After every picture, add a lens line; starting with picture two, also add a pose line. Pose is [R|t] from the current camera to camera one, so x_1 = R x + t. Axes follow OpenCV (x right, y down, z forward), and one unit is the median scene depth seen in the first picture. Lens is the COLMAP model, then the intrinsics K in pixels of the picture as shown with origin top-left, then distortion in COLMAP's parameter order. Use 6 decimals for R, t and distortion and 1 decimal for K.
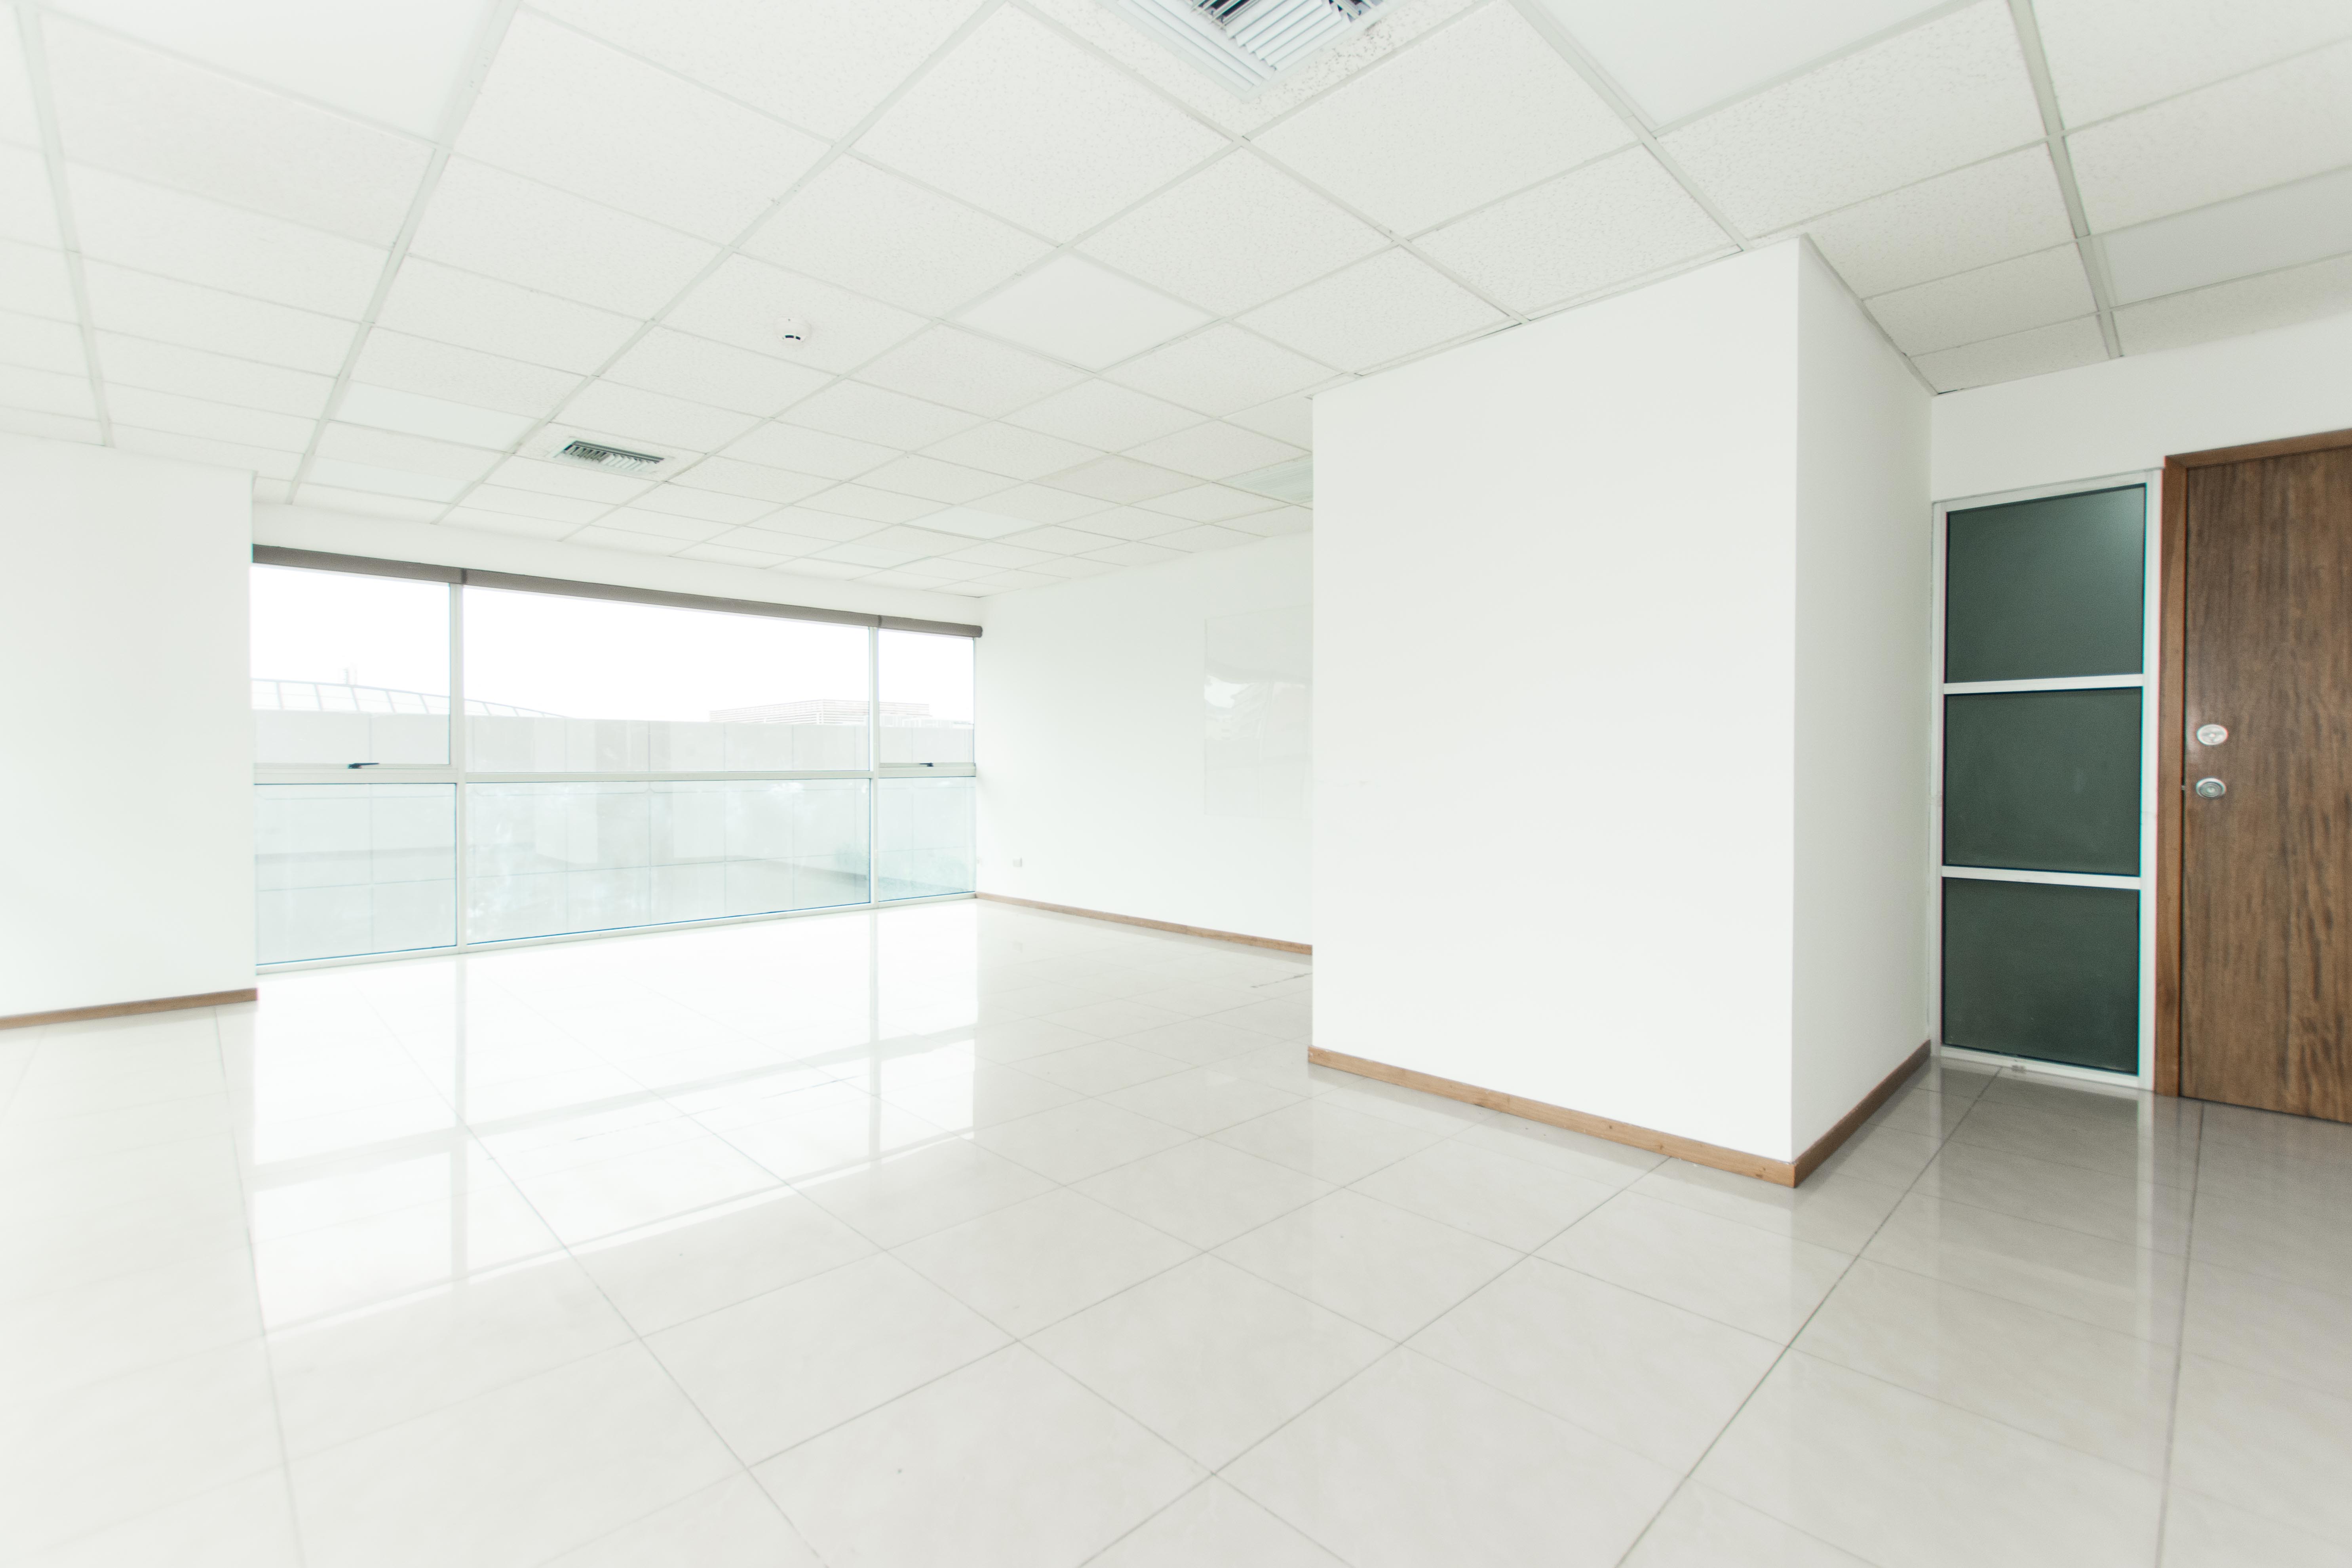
lens RADIAL K [[1018.8, 0, 1169.9], [0, 1018.8, 774.6], [0, 0, 1]] dist [0.003871, -0.000239]
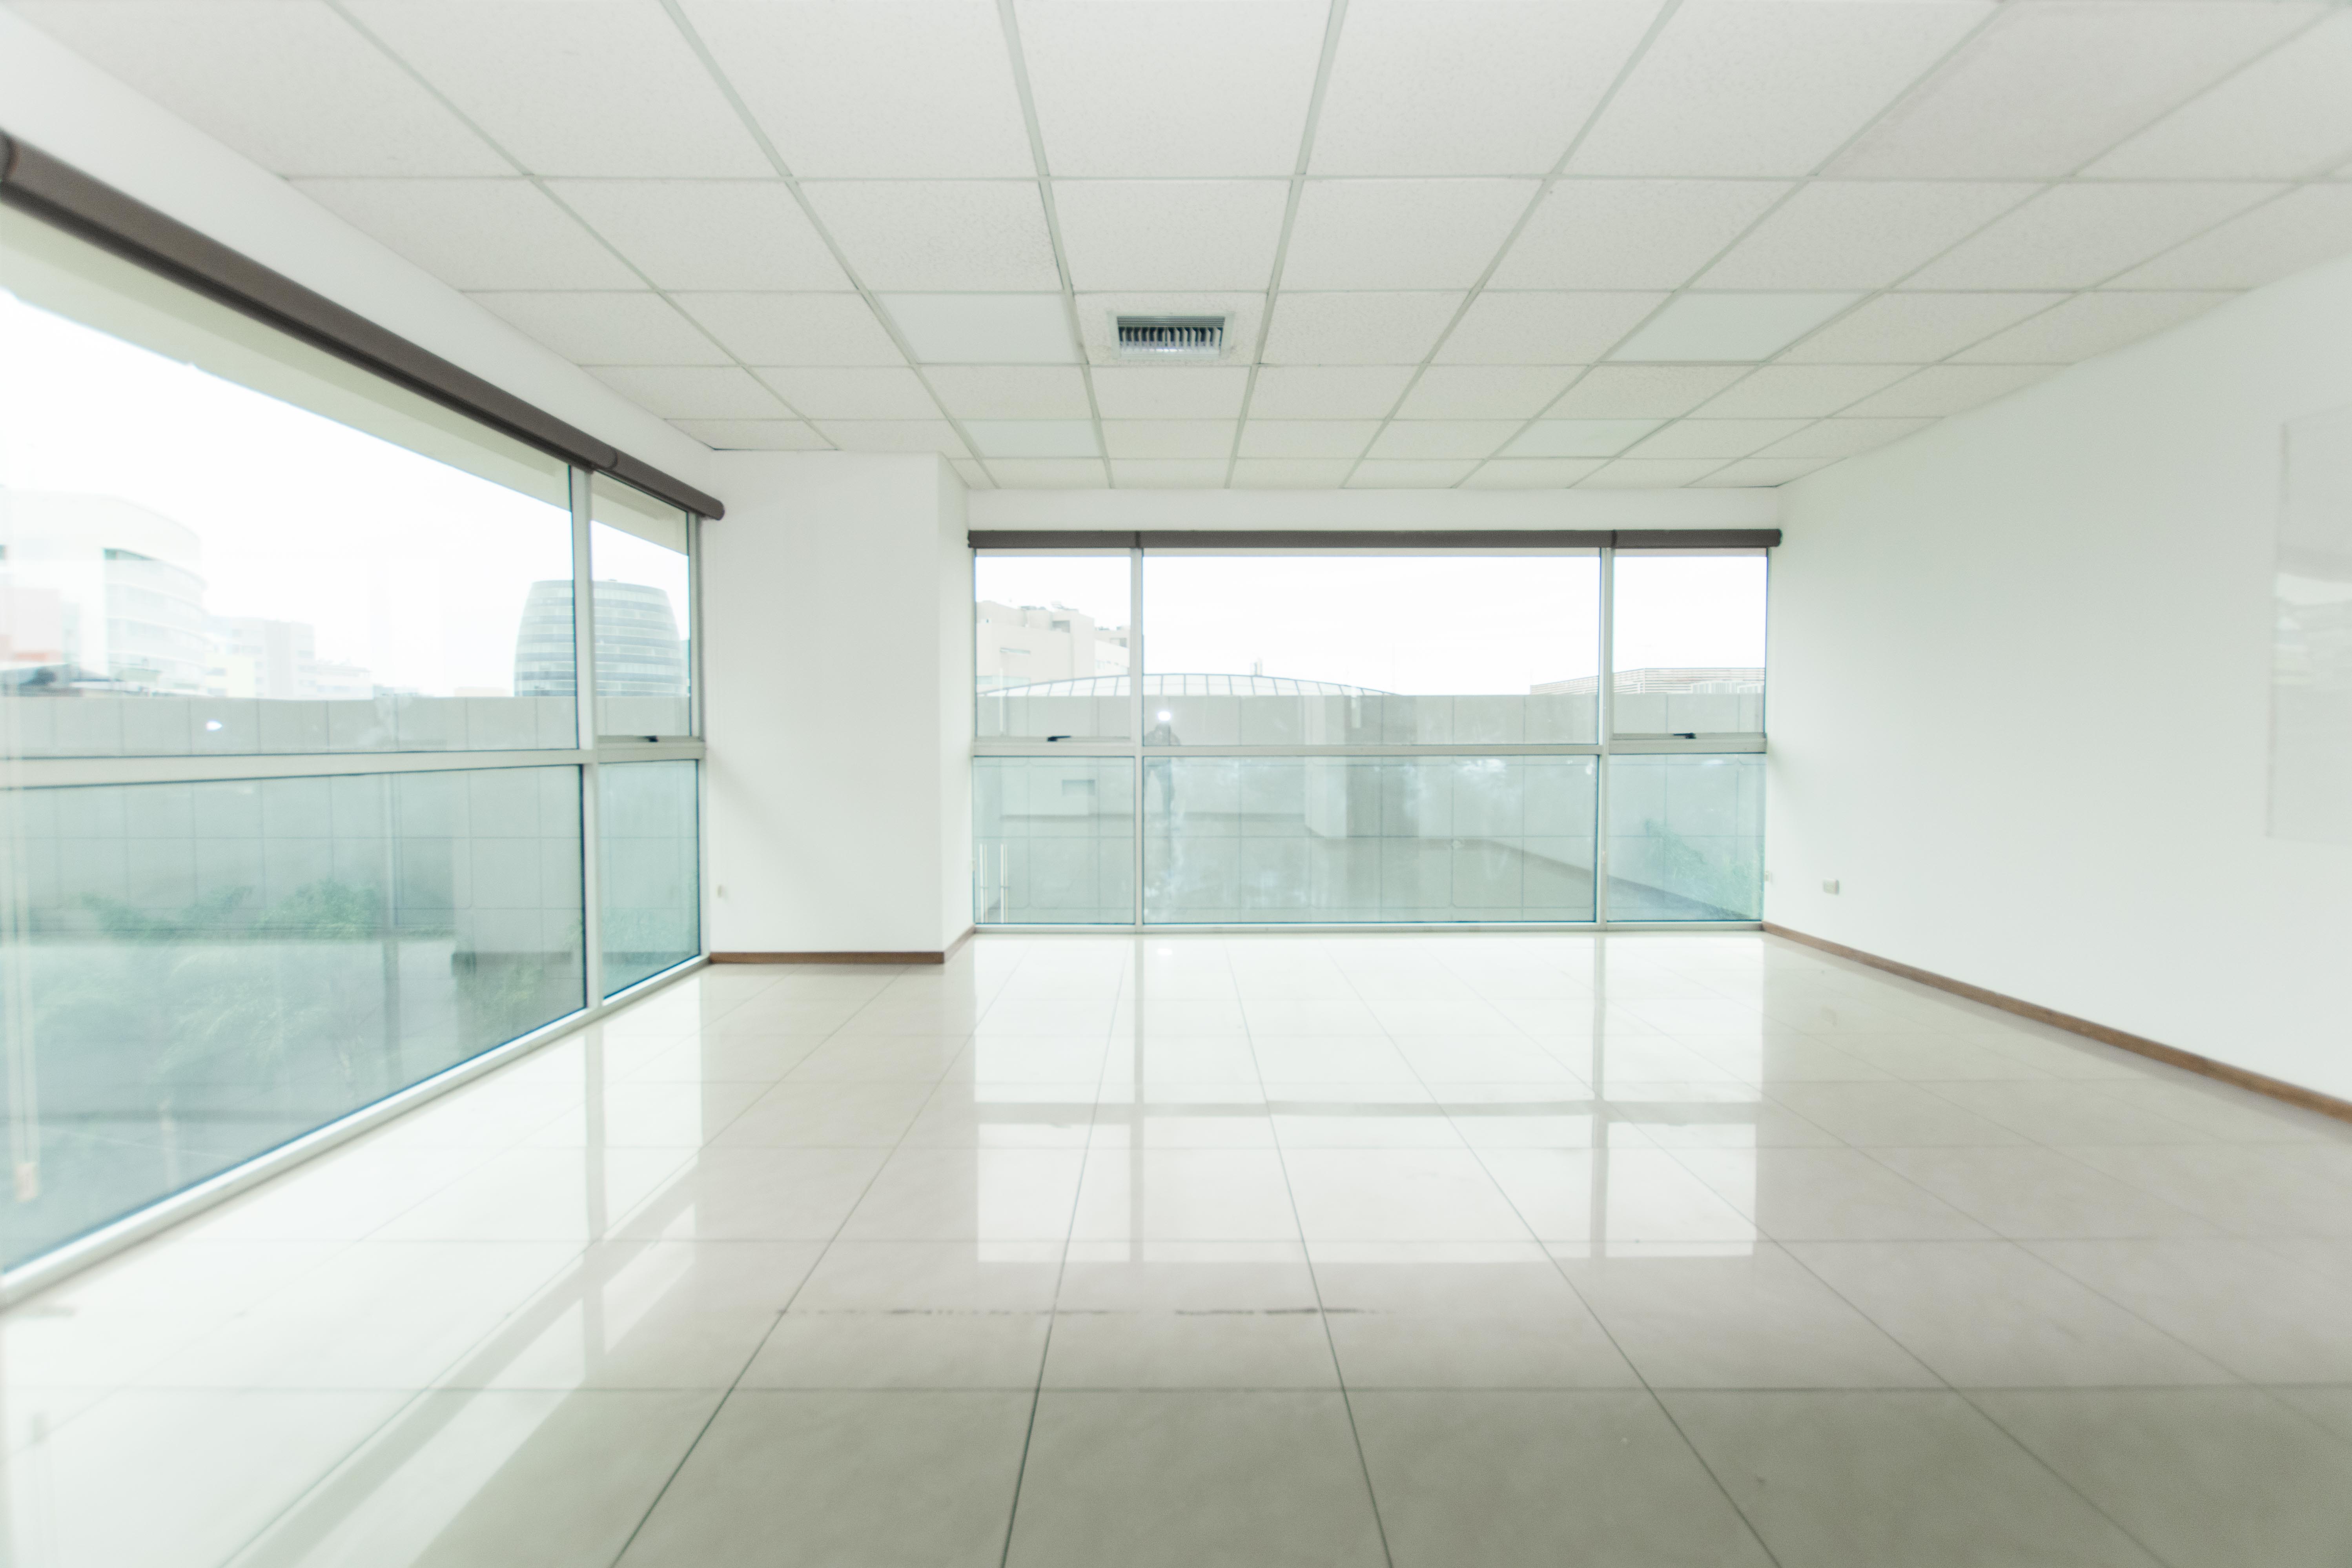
lens RADIAL K [[1018.8, 0, 1169.9], [0, 1018.8, 774.6], [0, 0, 1]] dist [0.003871, -0.000239]
pose [[0.722053, 0.023055, -0.691453, -0.006086], [-0.004419, 0.999578, 0.028714, -0.001881], [0.691824, -0.017678, 0.721850, 0.249782]]
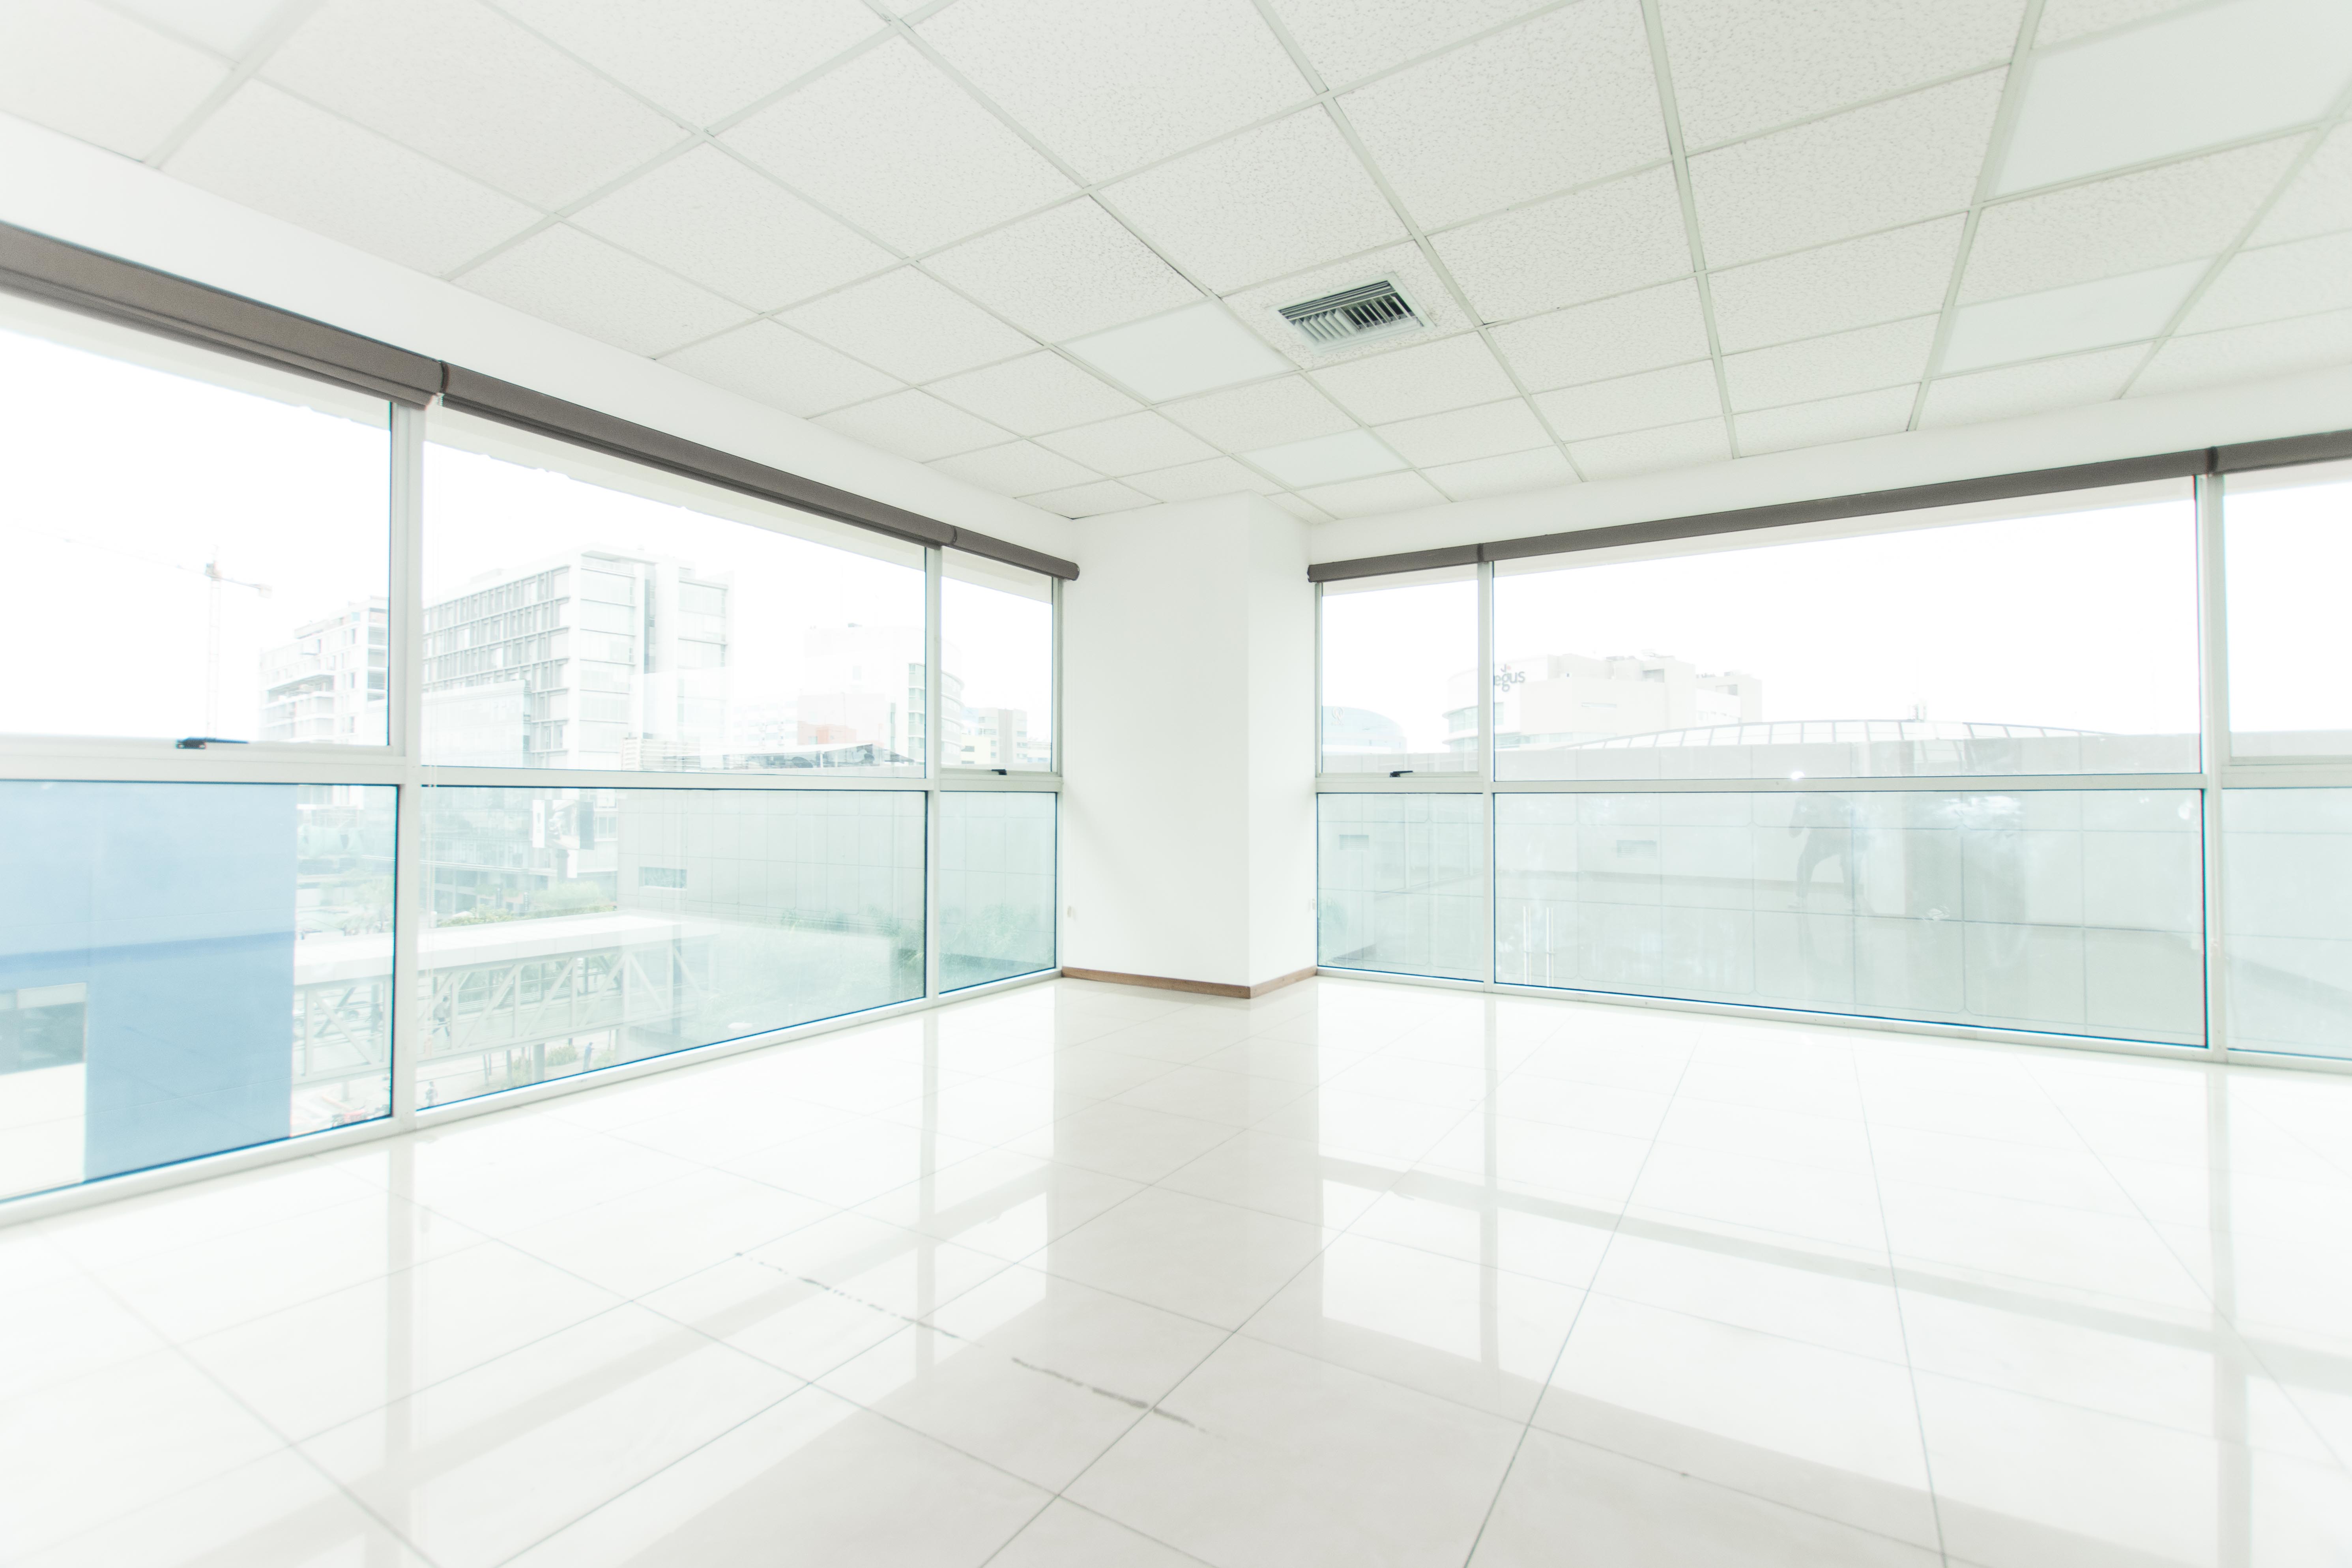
lens RADIAL K [[1018.8, 0, 1169.9], [0, 1018.8, 774.6], [0, 0, 1]] dist [0.003871, -0.000239]
pose [[0.249537, -0.023619, -0.968077, 0.054292], [-0.008995, 0.999603, -0.026707, 0.013905], [0.968323, 0.015373, 0.249226, 0.403753]]
